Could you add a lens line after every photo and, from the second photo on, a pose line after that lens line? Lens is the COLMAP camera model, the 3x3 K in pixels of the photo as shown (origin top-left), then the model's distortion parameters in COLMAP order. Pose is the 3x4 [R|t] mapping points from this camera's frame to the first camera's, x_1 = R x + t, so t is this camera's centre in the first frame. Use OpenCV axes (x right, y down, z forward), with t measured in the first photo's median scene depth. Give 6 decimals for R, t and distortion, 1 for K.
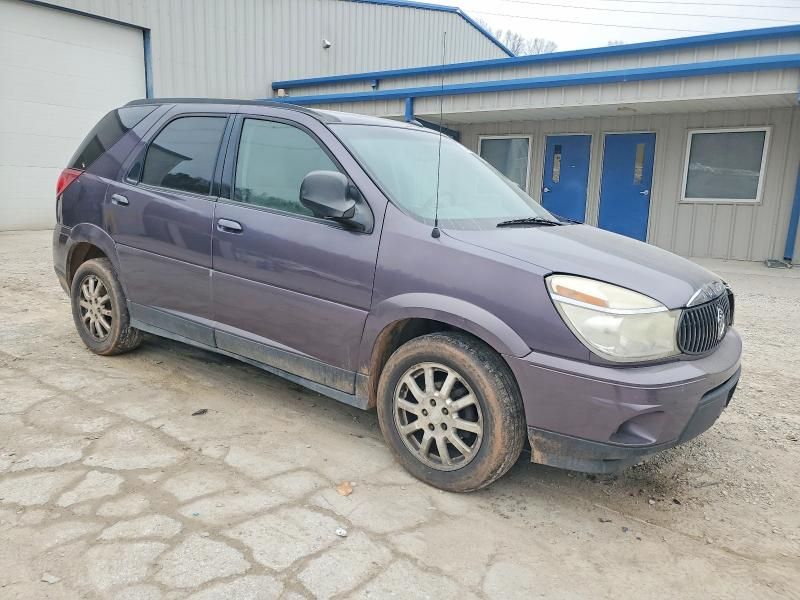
lens RADIAL K [[639.8, 0, 404.0], [0, 639.8, 300.8], [0, 0, 1]] dist [-0.006431, 0.051709]
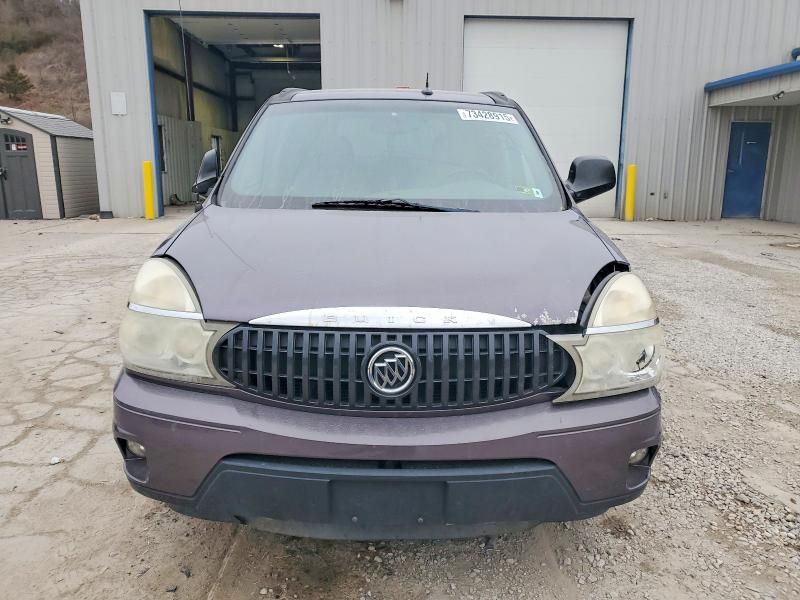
lens RADIAL K [[639.8, 0, 404.0], [0, 639.8, 300.8], [0, 0, 1]] dist [-0.006431, 0.051709]
pose [[0.617834, 0.144780, -0.772865, 0.870301], [-0.141142, 0.987358, 0.072131, -0.071035], [0.773537, 0.064519, 0.630458, 0.563054]]
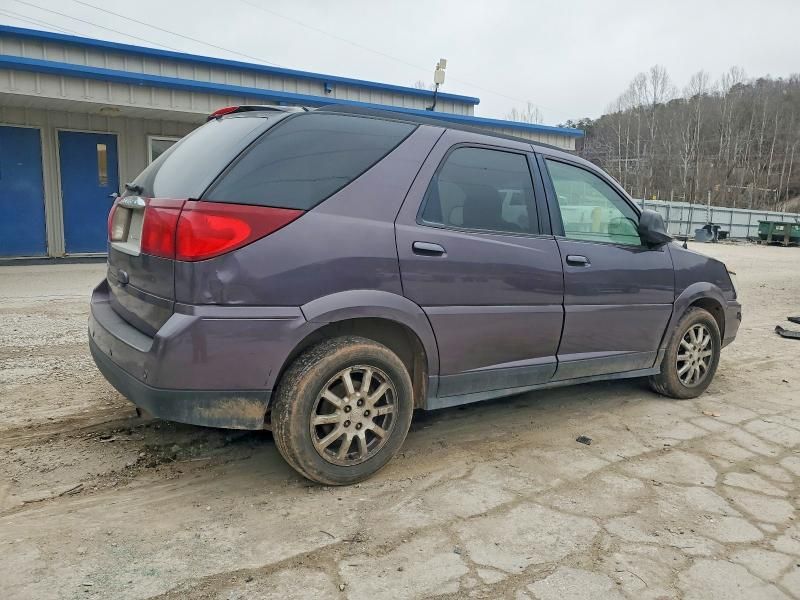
lens RADIAL K [[639.8, 0, 404.0], [0, 639.8, 300.8], [0, 0, 1]] dist [-0.006431, 0.051709]
pose [[0.284028, -0.170580, 0.943520, -1.501185], [0.150381, 0.979794, 0.131869, -0.256102], [-0.946950, 0.104433, 0.303941, 1.048535]]
